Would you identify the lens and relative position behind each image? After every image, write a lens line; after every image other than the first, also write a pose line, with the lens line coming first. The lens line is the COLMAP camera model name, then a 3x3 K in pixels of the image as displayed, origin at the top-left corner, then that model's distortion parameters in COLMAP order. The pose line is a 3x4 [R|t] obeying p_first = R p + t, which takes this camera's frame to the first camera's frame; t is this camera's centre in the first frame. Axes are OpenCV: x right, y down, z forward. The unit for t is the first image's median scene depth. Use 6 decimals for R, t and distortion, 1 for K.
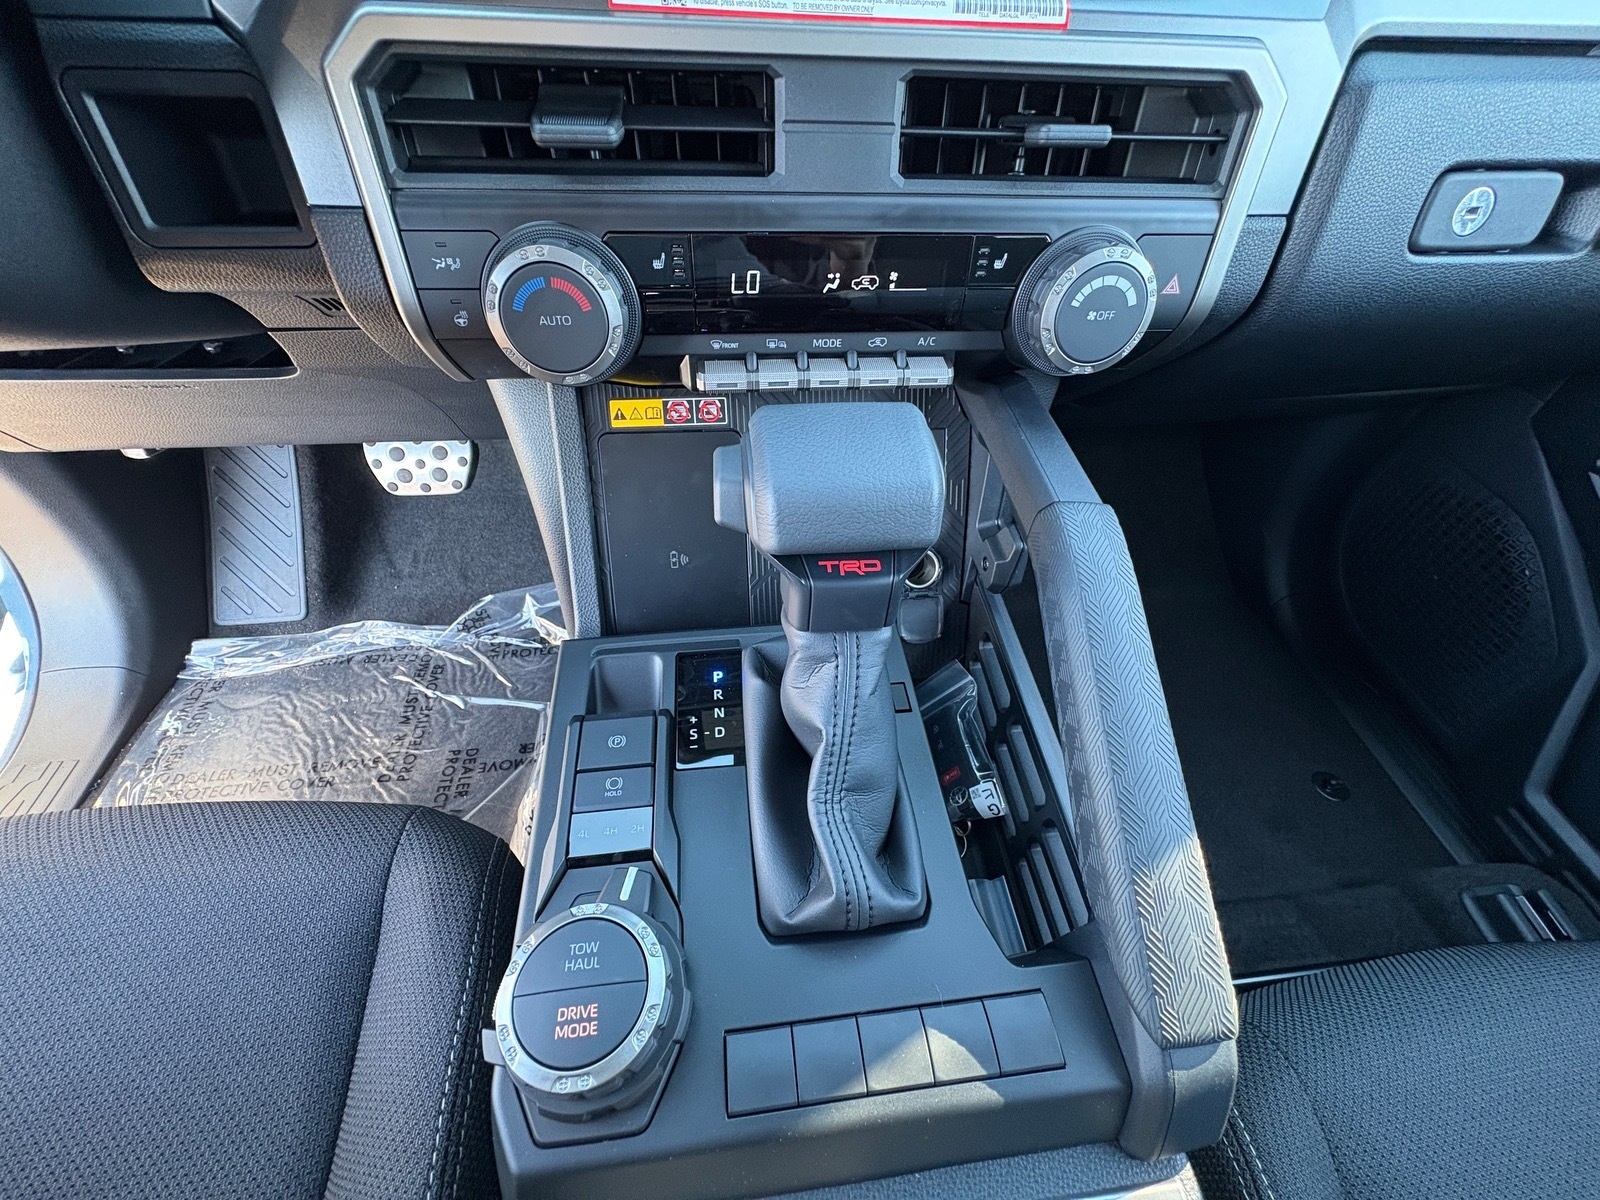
lens RADIAL K [[634.2, 0, 800.0], [0, 634.2, 600.0], [0, 0, 1]] dist [0.001153, 0.000132]
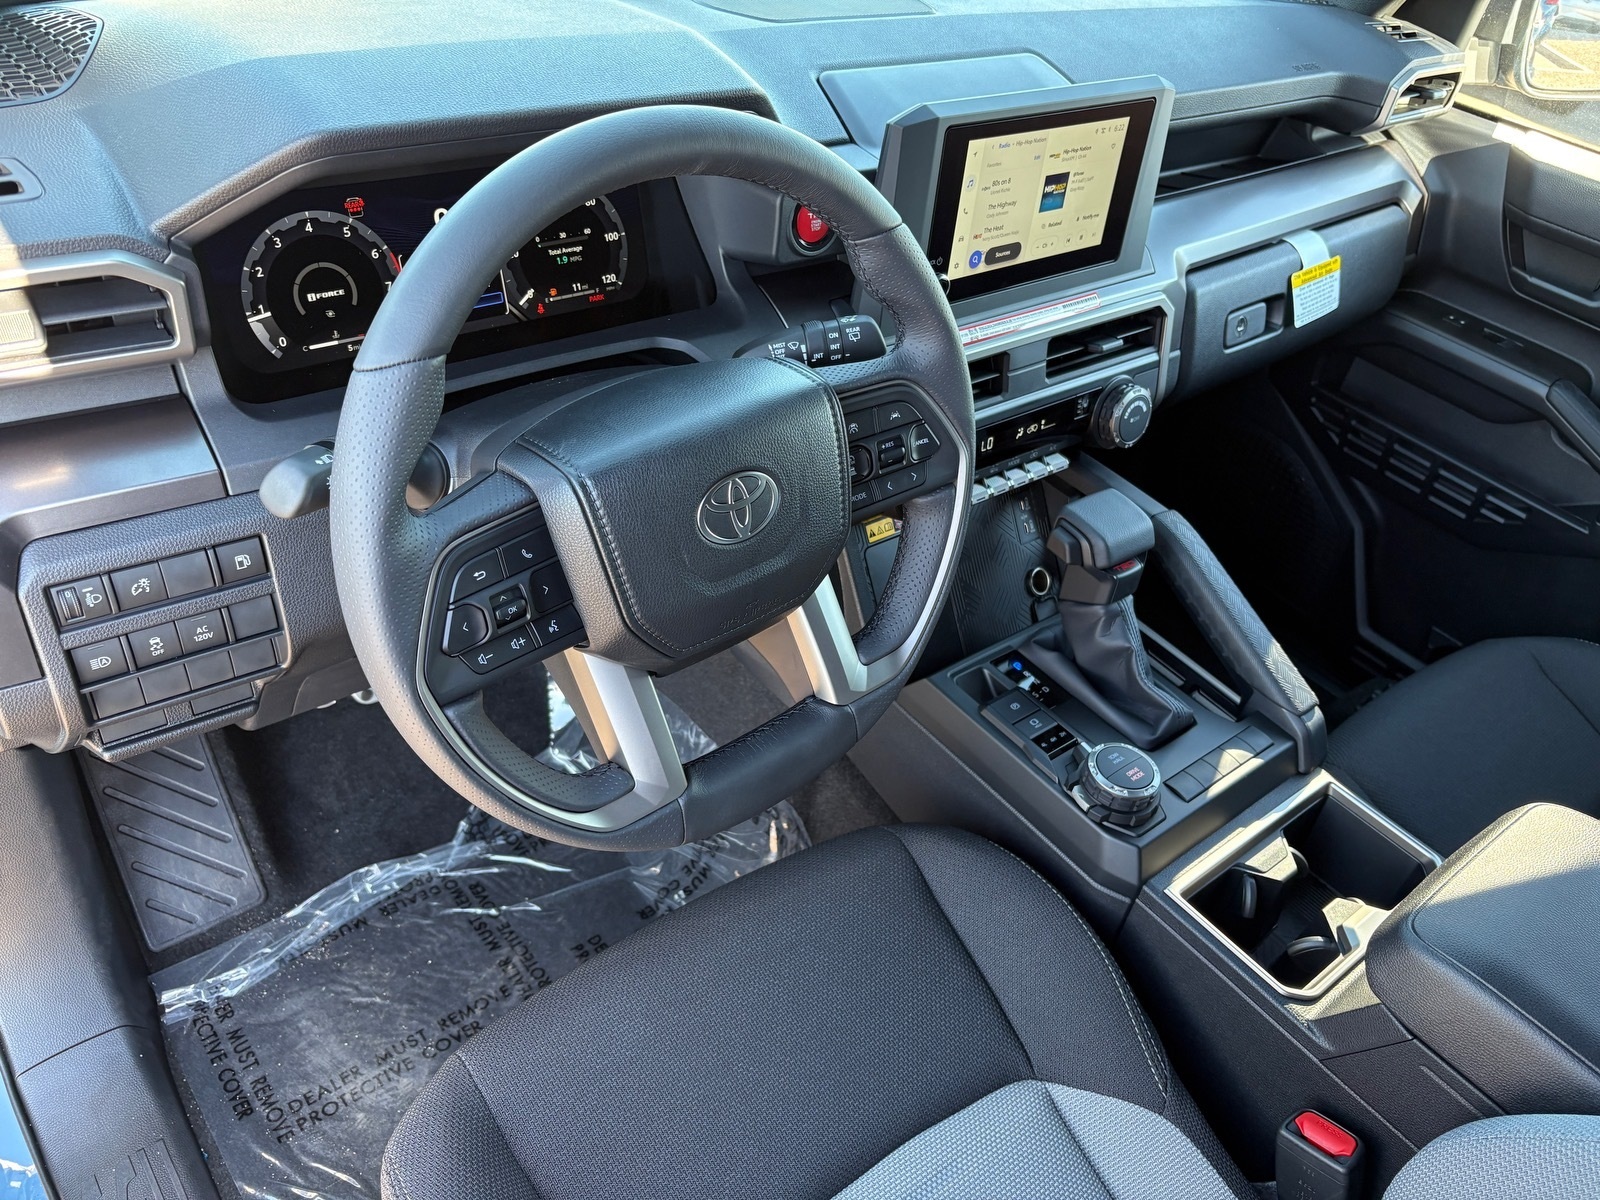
lens RADIAL K [[1224.3, 0, 800.0], [0, 1224.3, 600.0], [0, 0, 1]] dist [0.052615, -0.061629]
pose [[0.841807, -0.277368, 0.463063, -2.306987], [0.330181, 0.943260, -0.035241, -0.132555], [-0.427014, 0.182561, 0.885624, -1.816261]]
